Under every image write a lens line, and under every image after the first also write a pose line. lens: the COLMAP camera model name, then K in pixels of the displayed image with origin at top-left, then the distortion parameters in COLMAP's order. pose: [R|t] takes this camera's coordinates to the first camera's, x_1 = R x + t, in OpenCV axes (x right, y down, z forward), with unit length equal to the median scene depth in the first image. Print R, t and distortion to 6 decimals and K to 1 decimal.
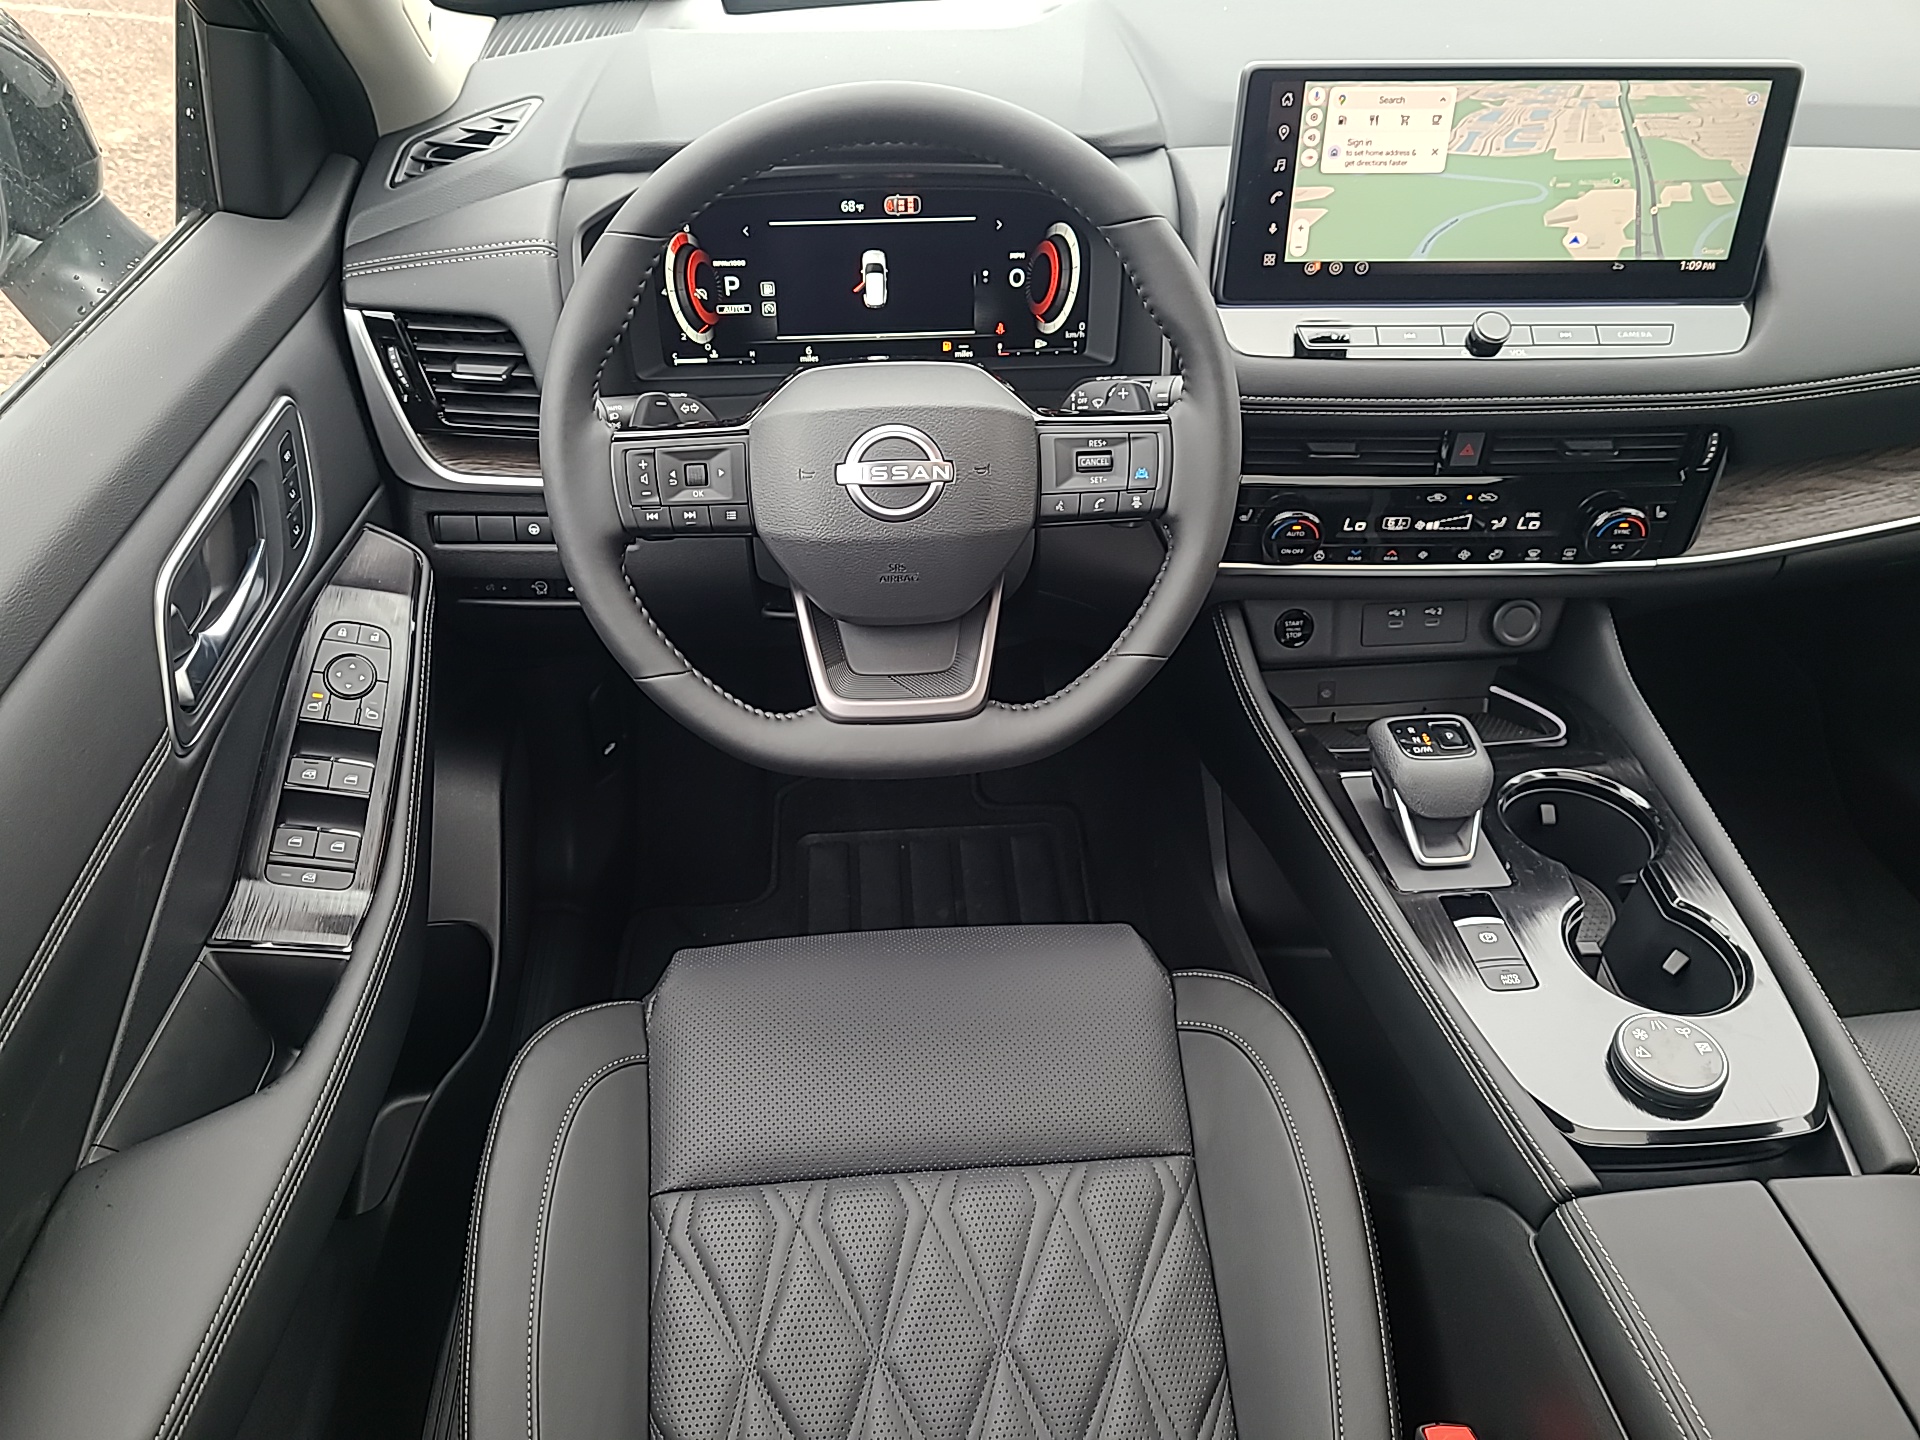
lens RADIAL K [[1462.3, 0, 933.5], [0, 1462.3, 716.1], [0, 0, 1]] dist [0.048115, -0.050081]
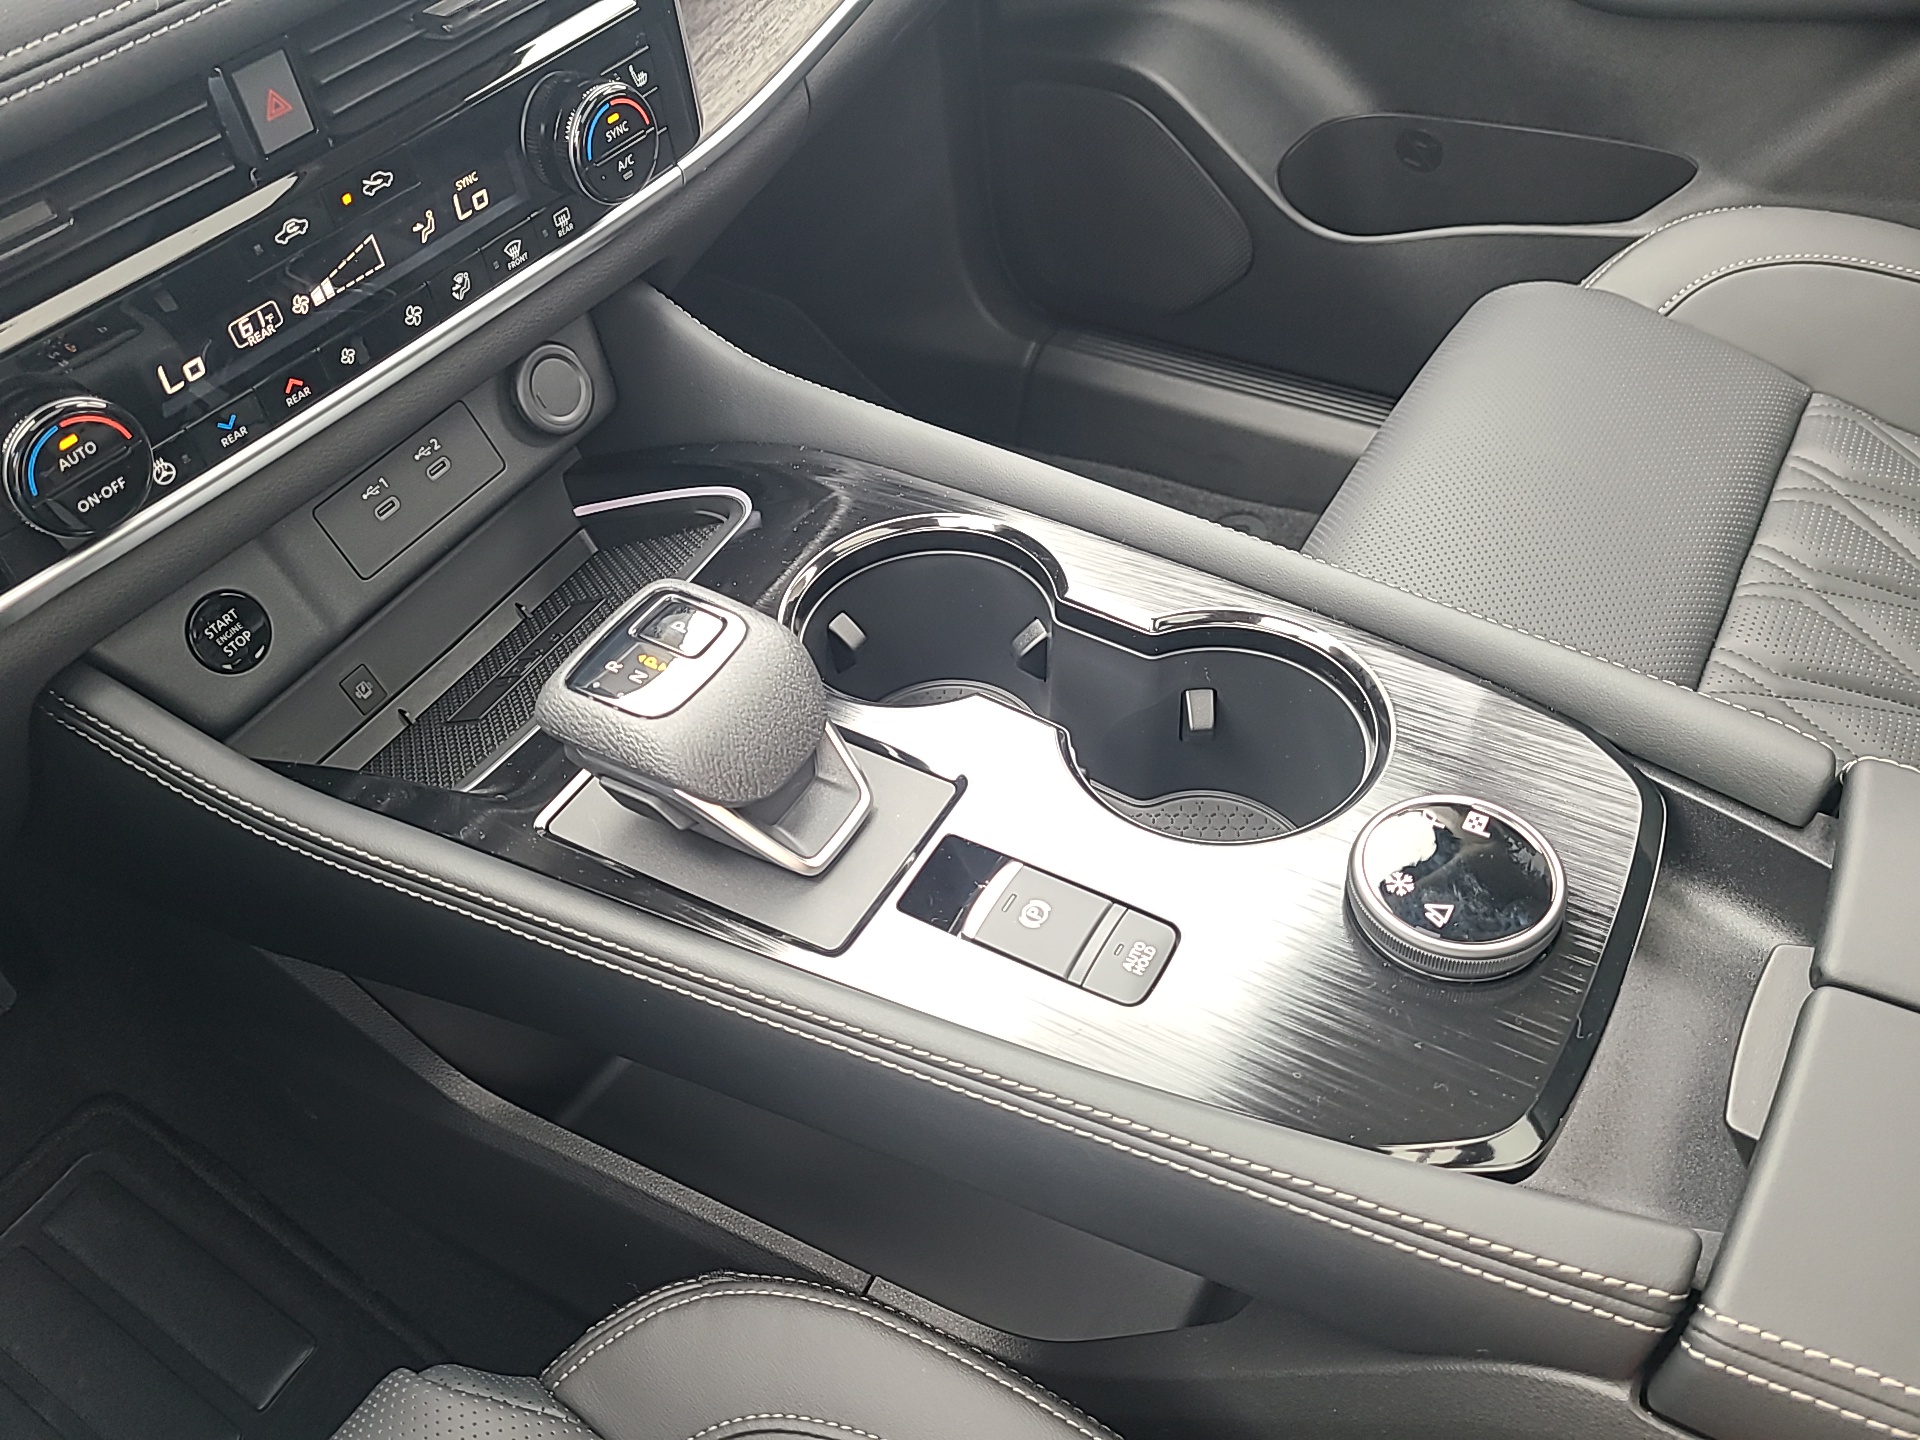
lens RADIAL K [[1462.3, 0, 933.5], [0, 1462.3, 716.1], [0, 0, 1]] dist [0.048115, -0.050081]
pose [[0.585068, -0.622879, 0.519343, 0.126020], [0.570001, 0.771366, 0.283008, -0.047869], [-0.576883, 0.130447, 0.806343, 0.534484]]
